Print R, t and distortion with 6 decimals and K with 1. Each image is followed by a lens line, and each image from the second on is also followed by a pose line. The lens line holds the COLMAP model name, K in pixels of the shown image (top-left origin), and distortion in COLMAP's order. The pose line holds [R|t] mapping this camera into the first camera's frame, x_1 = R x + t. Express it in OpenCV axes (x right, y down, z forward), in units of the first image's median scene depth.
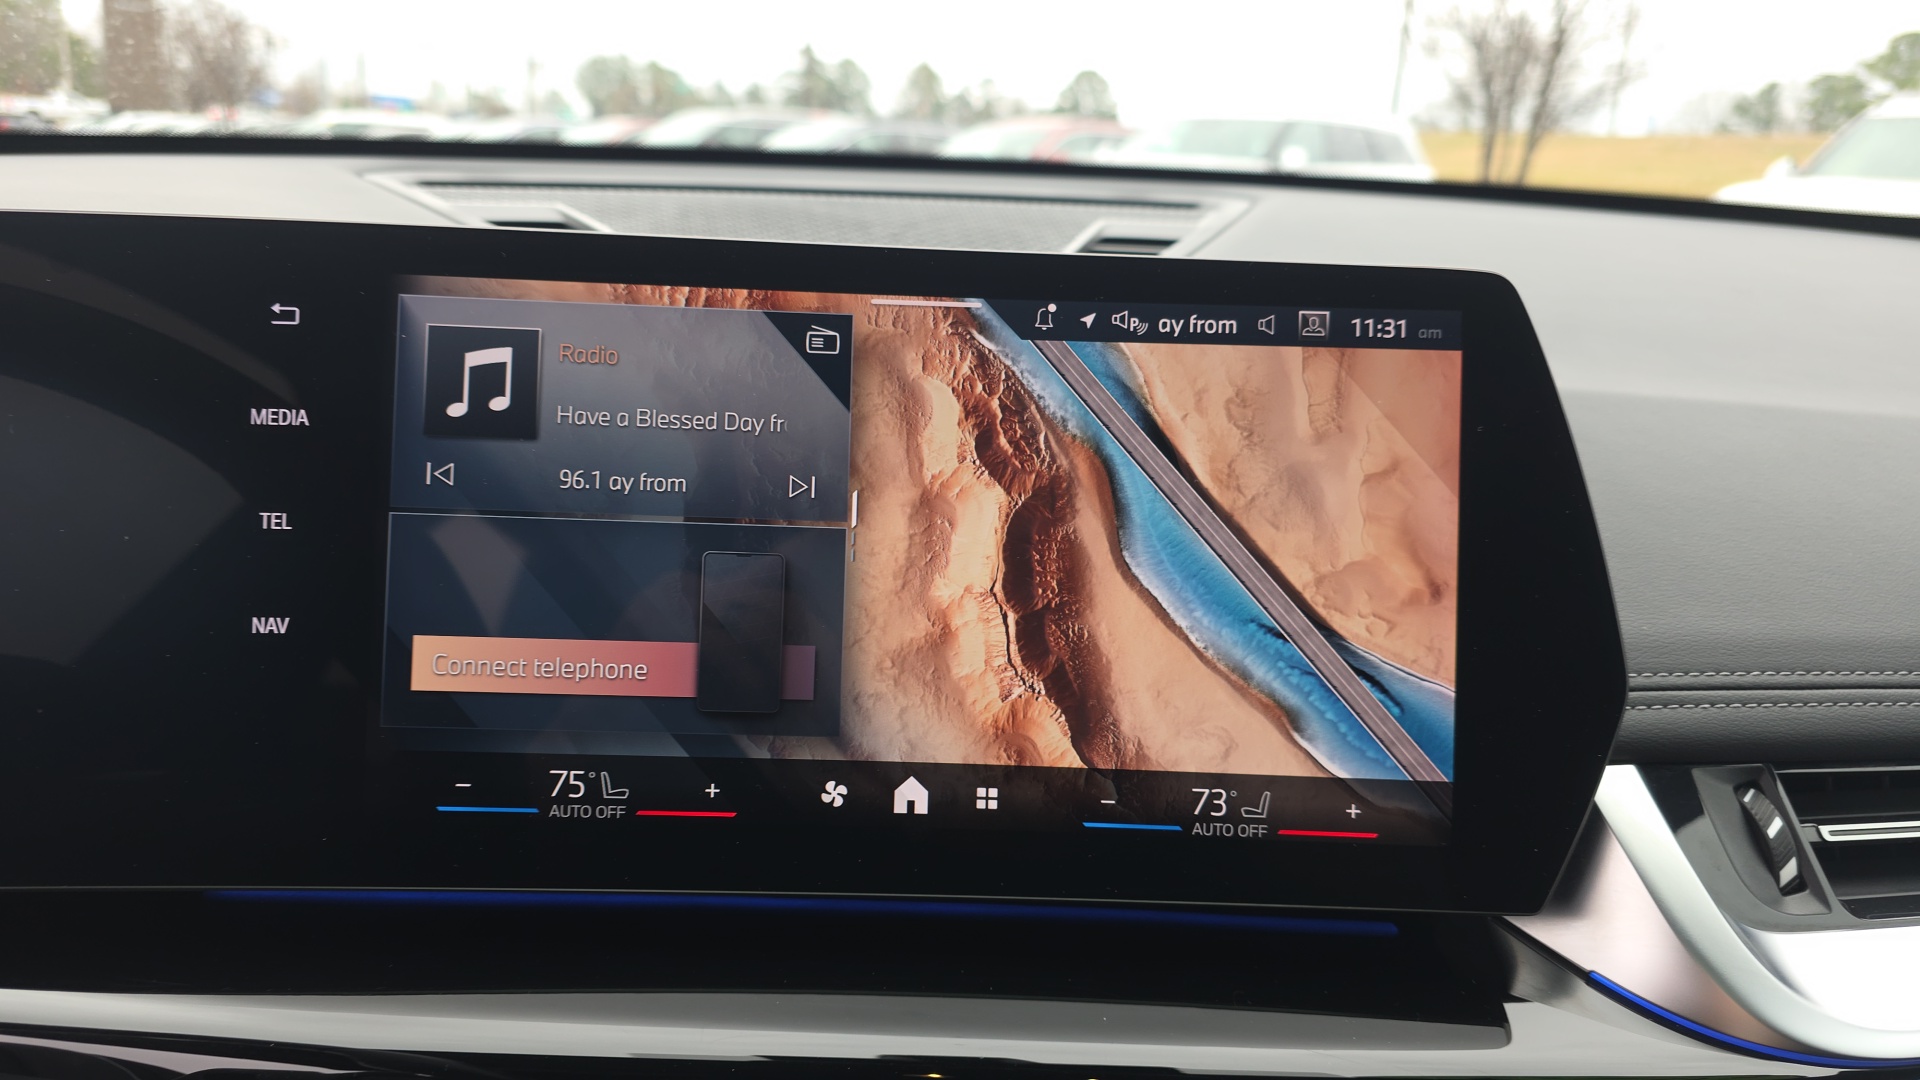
lens RADIAL K [[1278.4, 0, 946.0], [0, 1278.4, 537.2], [0, 0, 1]] dist [0.041839, -0.061181]
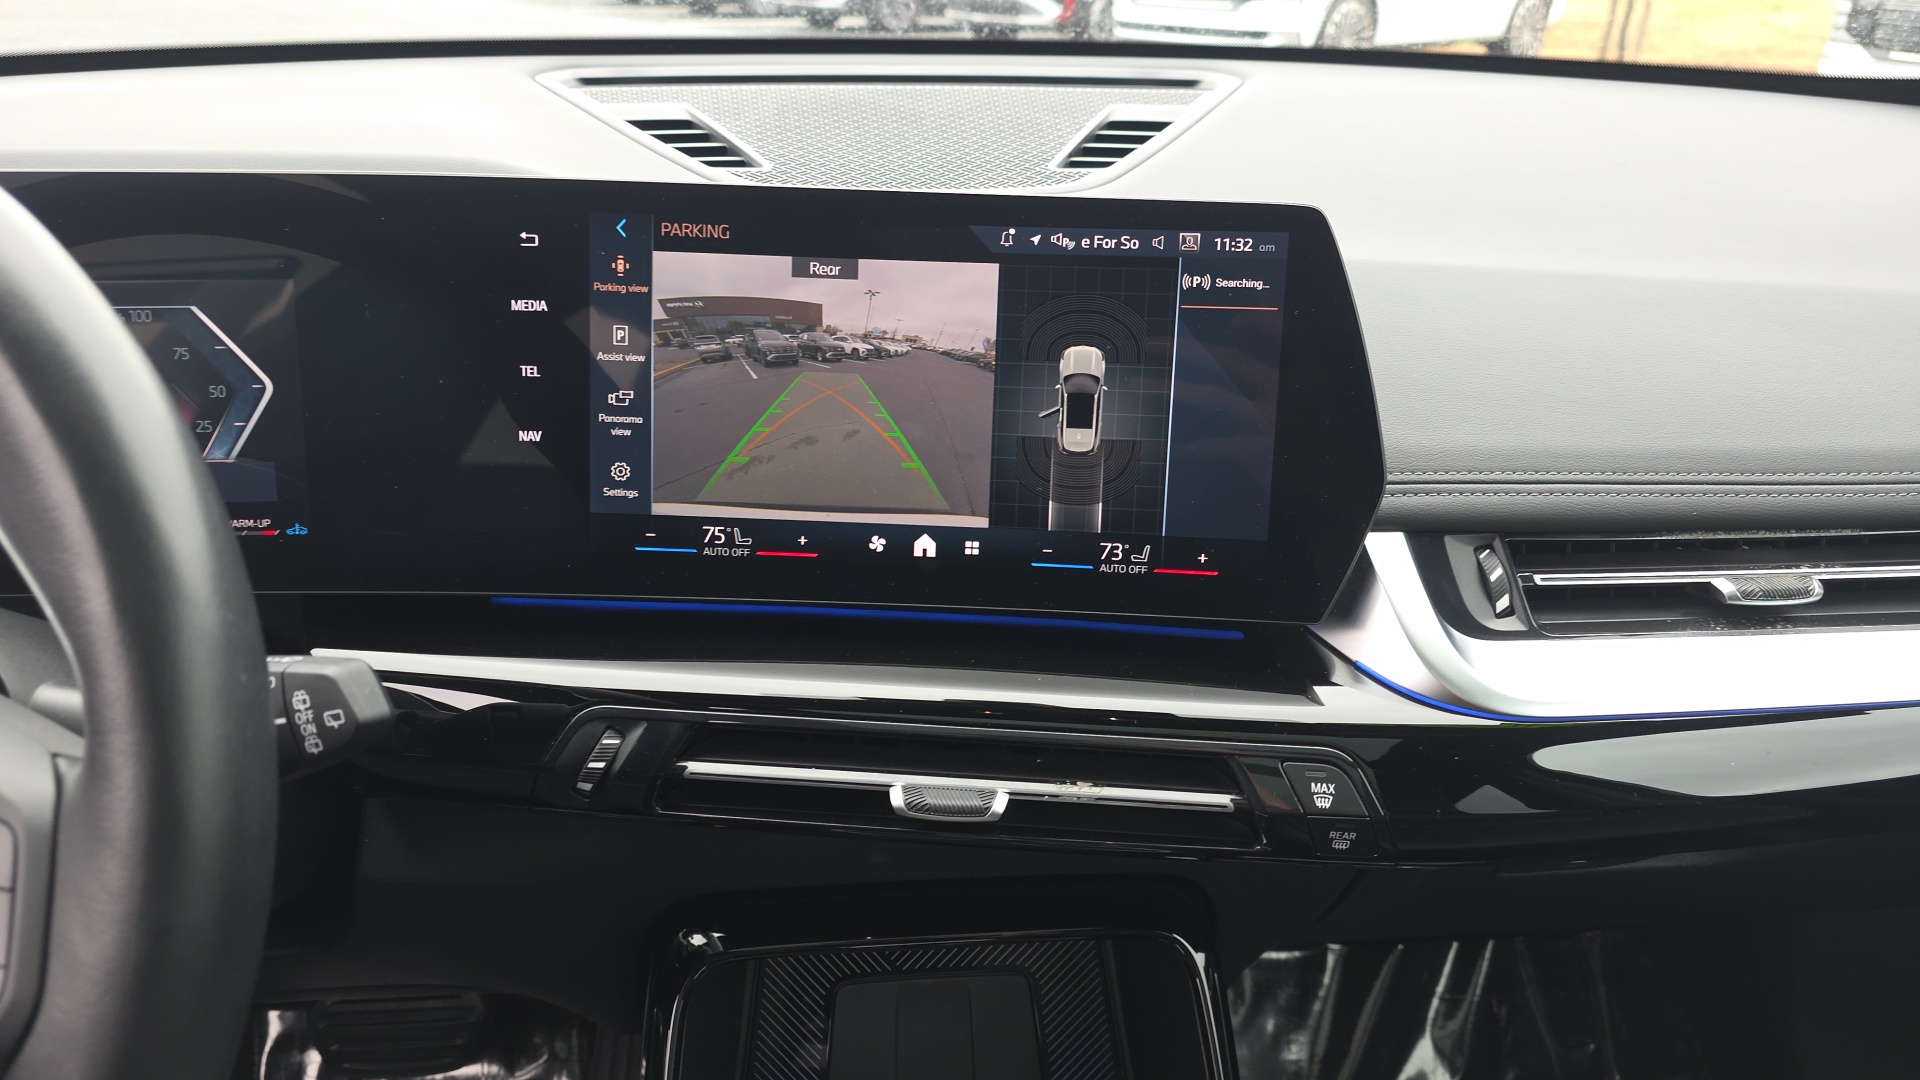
lens RADIAL K [[1287.6, 0, 959.8], [0, 1287.6, 505.7], [0, 0, 1]] dist [0.067414, -0.084681]
pose [[0.997049, 0.011207, -0.075951, 0.137359], [0.000006, 0.989277, 0.146051, -0.082133], [0.076773, -0.145621, 0.986357, -0.574747]]
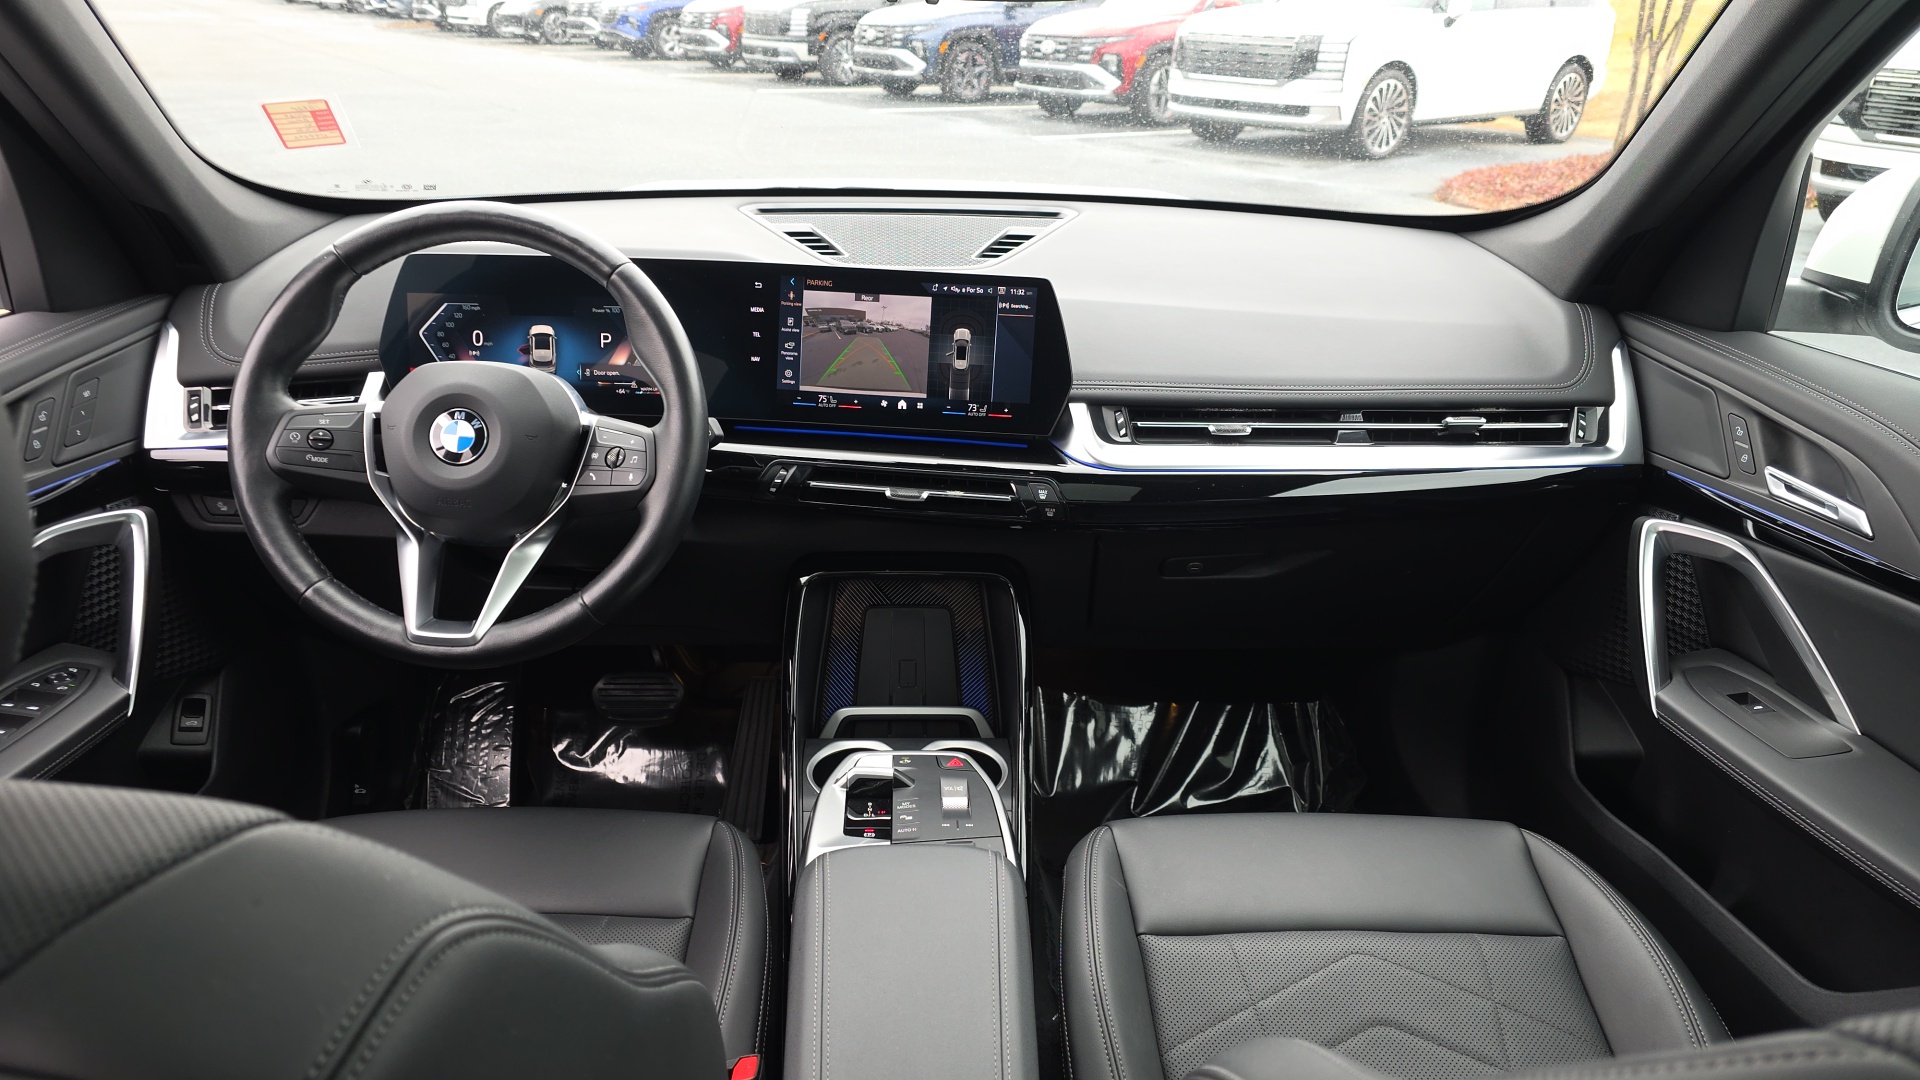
lens RADIAL K [[1270.6, 0, 960.0], [0, 1270.6, 540.0], [0, 0, 1]] dist [0.063443, -0.058505]
pose [[0.991210, 0.038039, -0.126710, 0.700327], [-0.020698, 0.990567, 0.135459, 0.072916], [0.130668, -0.131645, 0.982647, -3.107351]]
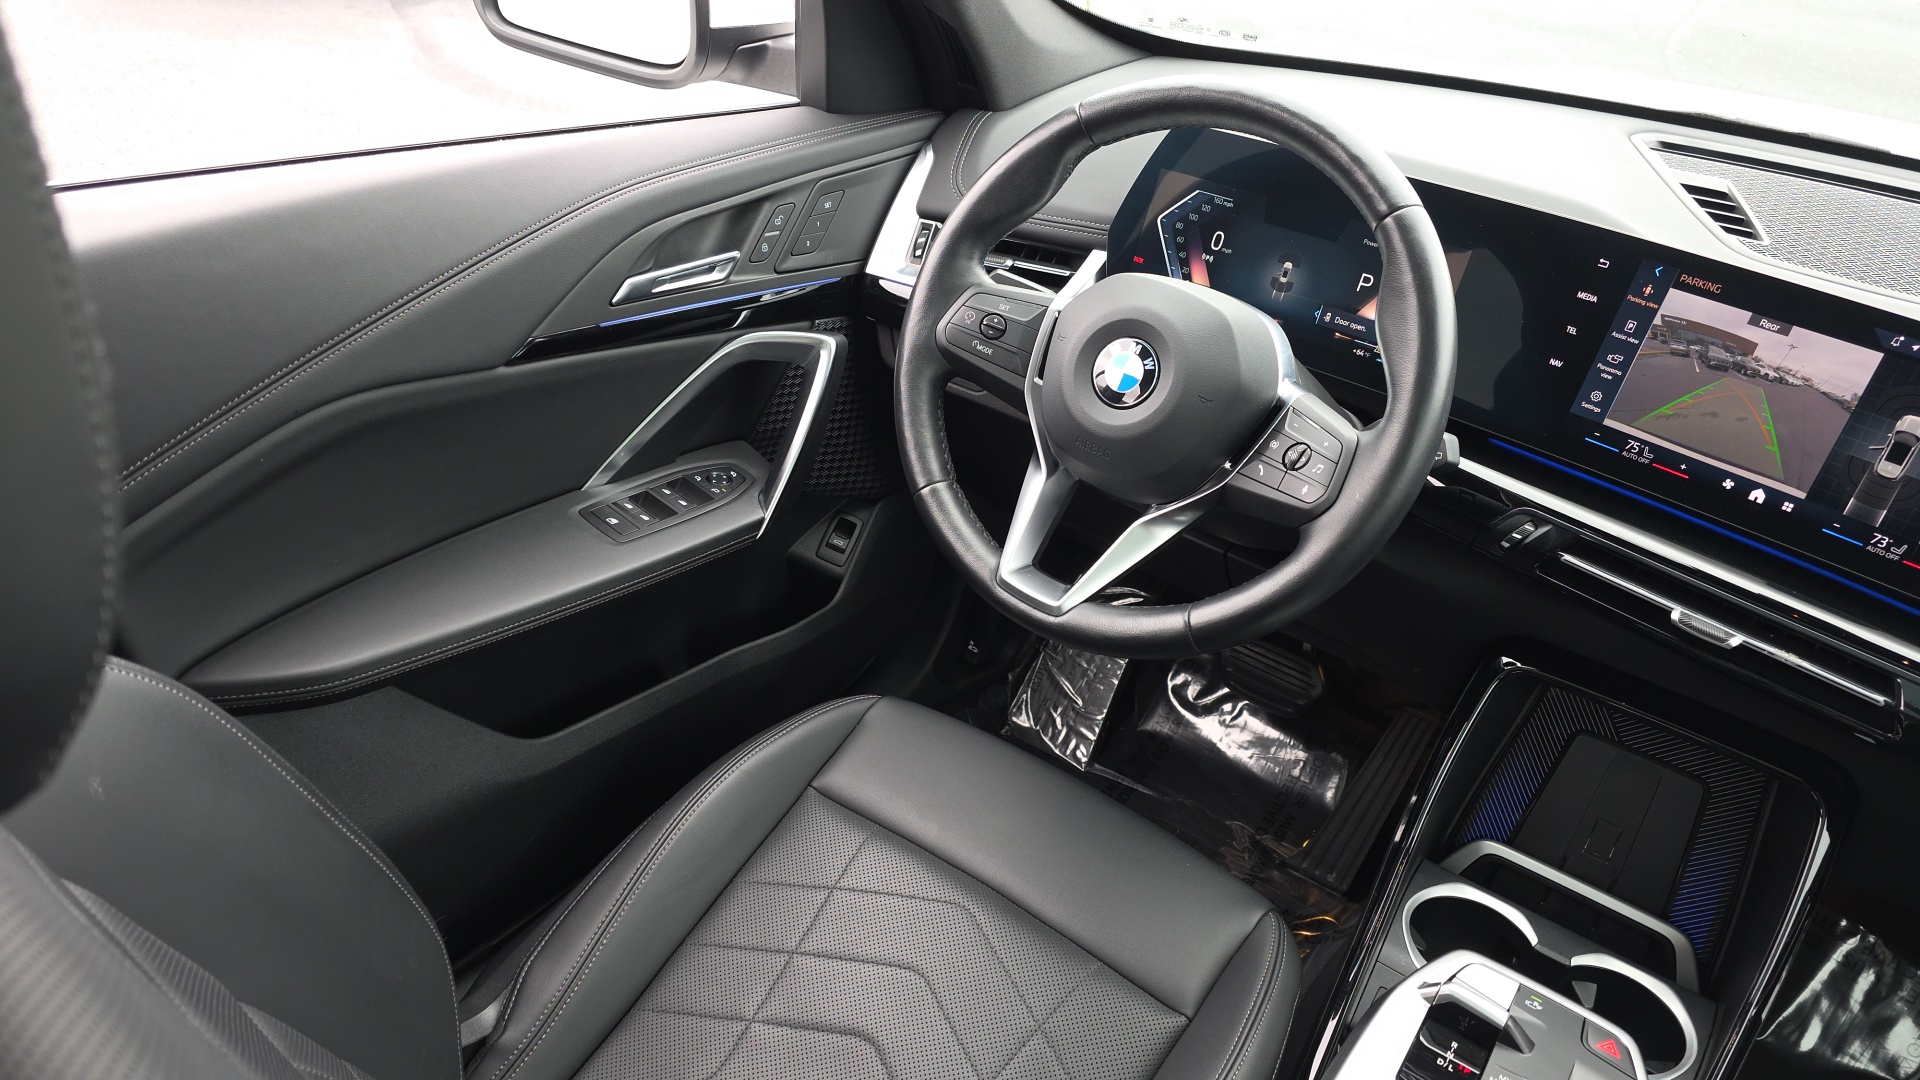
lens RADIAL K [[1286.6, 0, 960.0], [0, 1286.6, 540.0], [0, 0, 1]] dist [0.072059, -0.061971]
pose [[0.702455, 0.399375, -0.589115, 0.460707], [-0.251344, 0.913593, 0.319646, -0.177198], [0.665870, -0.076466, 0.742139, -2.214804]]
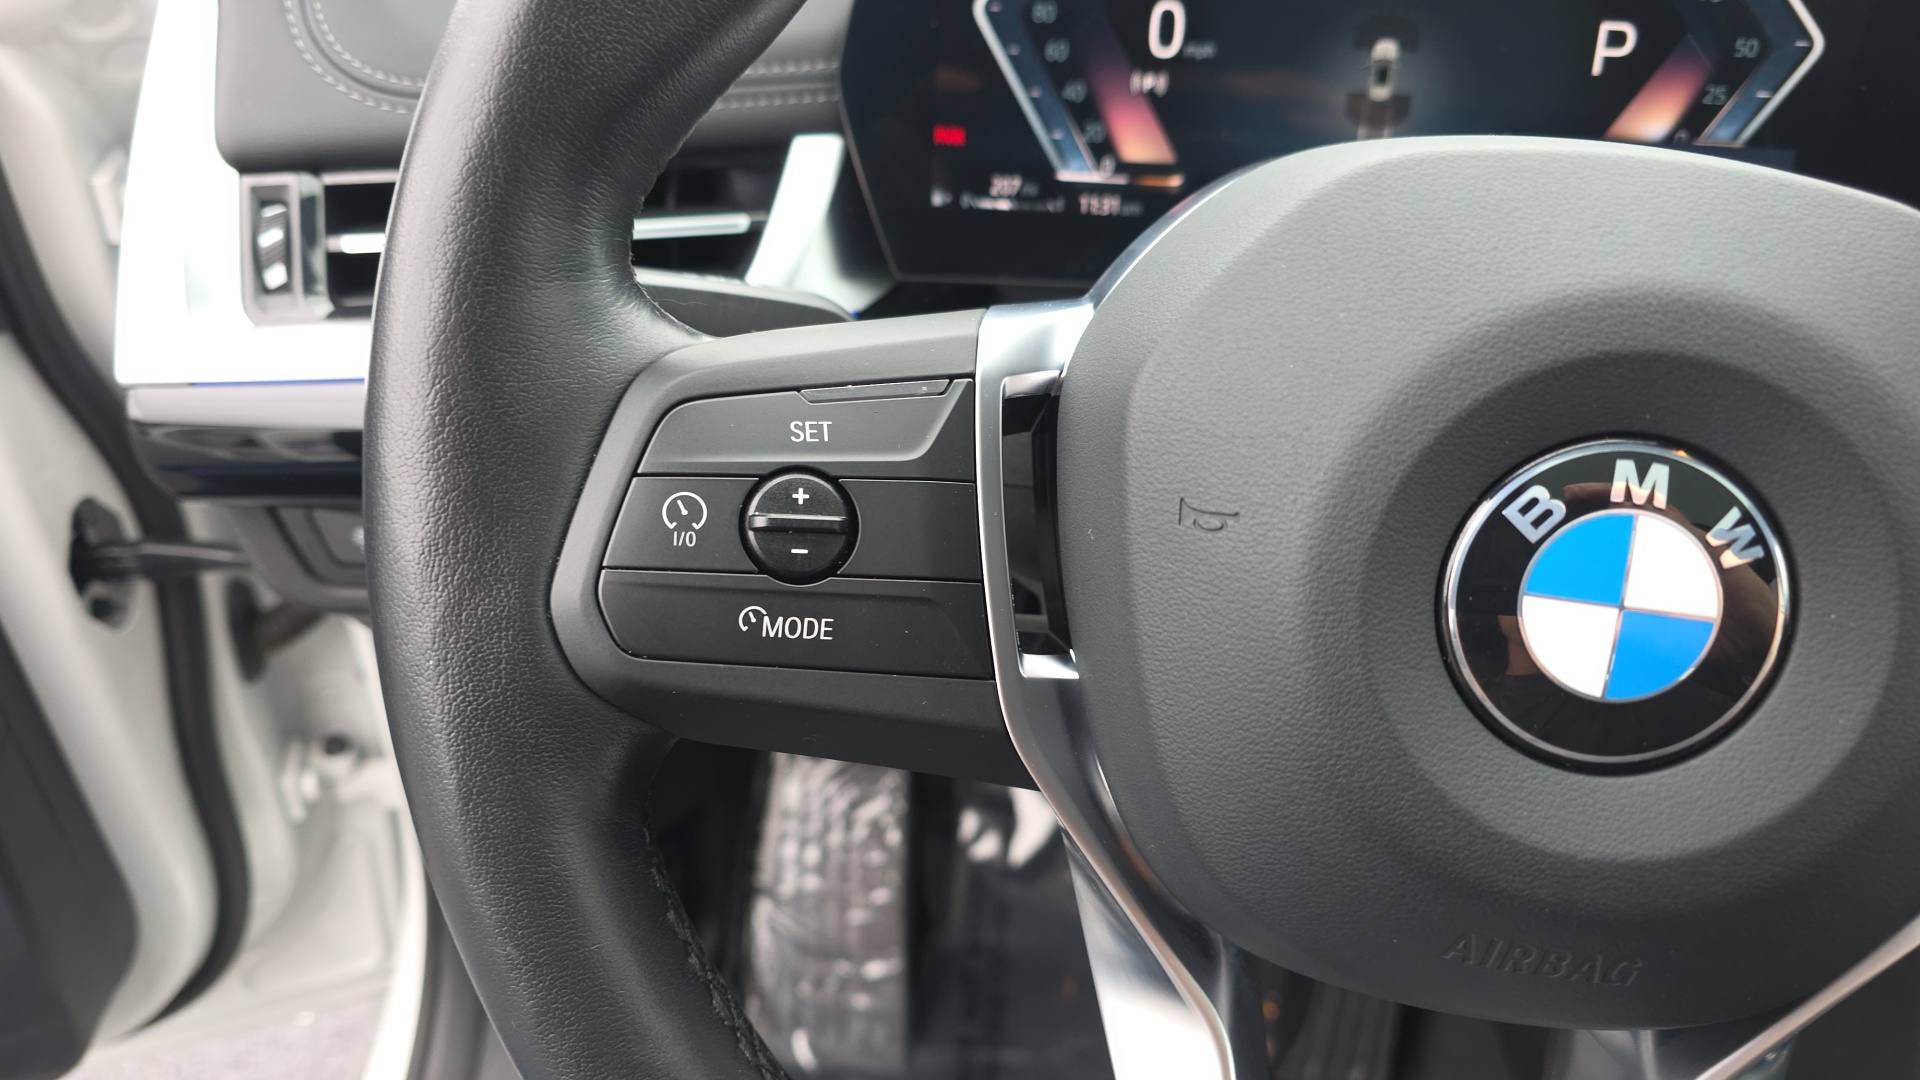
lens RADIAL K [[1316.4, 0, 960.0], [0, 1316.4, 540.0], [0, 0, 1]] dist [0.000666, -0.000654]
pose [[0.966579, 0.131771, -0.219911, -1.215322], [-0.055326, 0.944798, 0.322948, 0.083211], [0.250327, -0.299988, 0.920513, -0.526513]]
